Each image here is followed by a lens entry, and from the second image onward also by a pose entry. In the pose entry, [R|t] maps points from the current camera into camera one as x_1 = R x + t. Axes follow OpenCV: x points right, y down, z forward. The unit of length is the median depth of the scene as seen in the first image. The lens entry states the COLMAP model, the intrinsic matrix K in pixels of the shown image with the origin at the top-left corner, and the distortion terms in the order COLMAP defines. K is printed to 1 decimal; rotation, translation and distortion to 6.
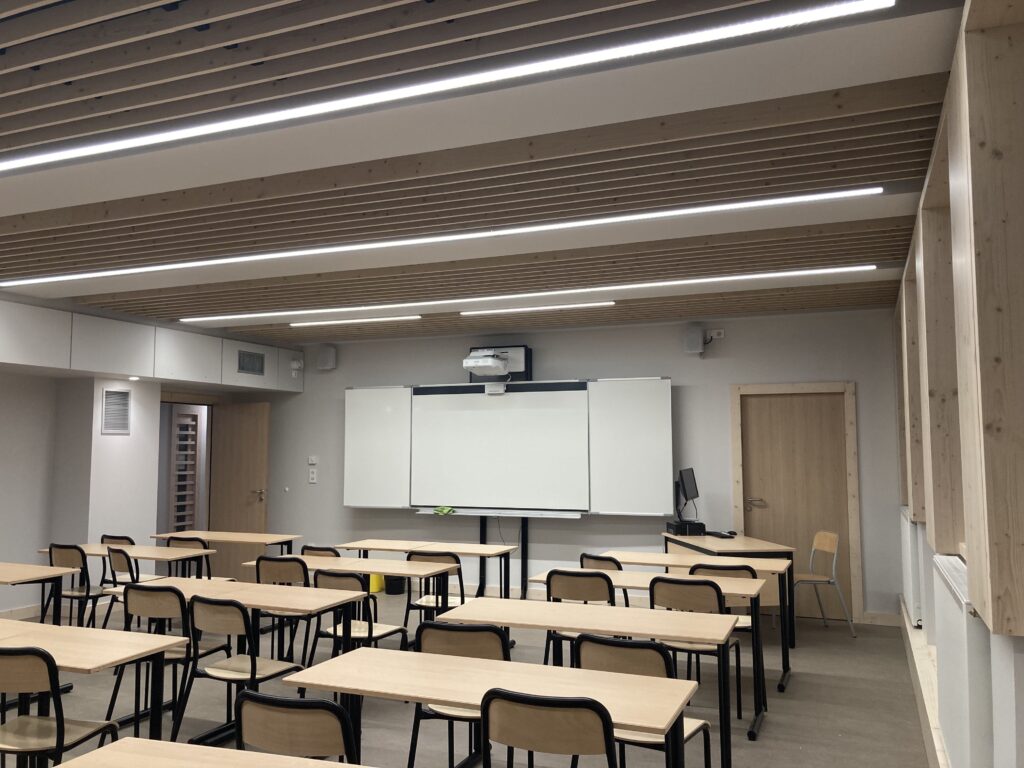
lens RADIAL K [[836.8, 0, 513.6], [0, 836.8, 380.0], [0, 0, 1]] dist [0.016275, -0.015048]
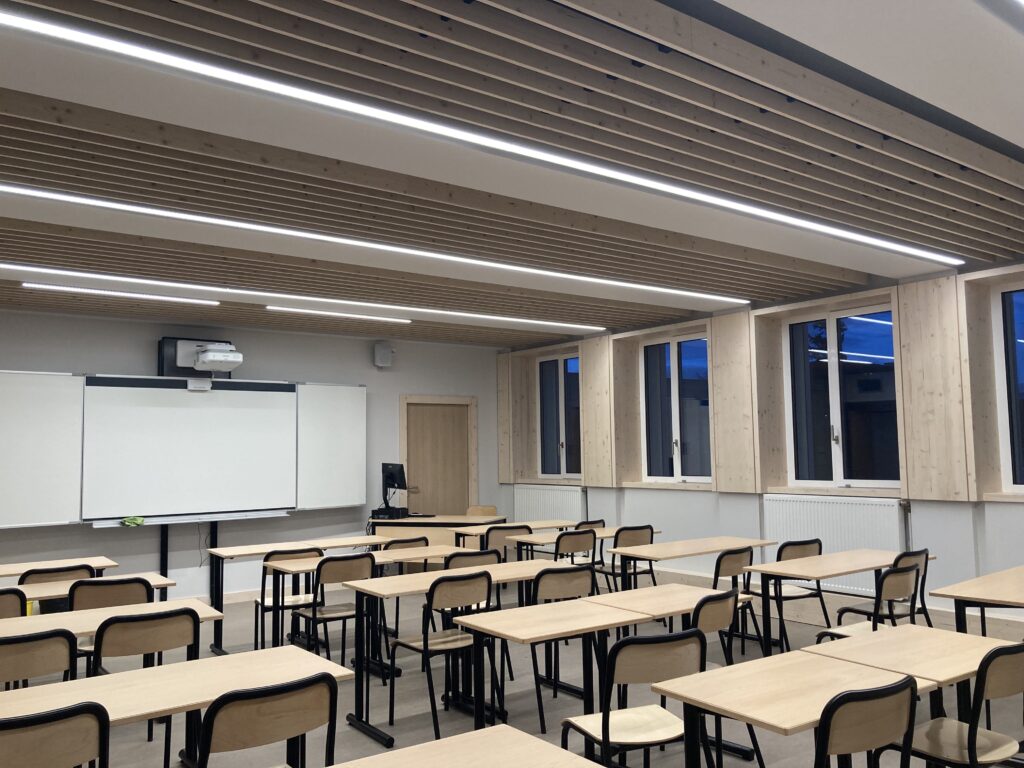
lens RADIAL K [[836.8, 0, 517.0], [0, 836.8, 388.7], [0, 0, 1]] dist [0.016275, -0.015048]
pose [[0.499697, 0.055946, 0.864391, -0.680626], [-0.054892, 0.997952, -0.032858, 0.027023], [-0.864459, -0.031029, 0.501745, 0.236103]]
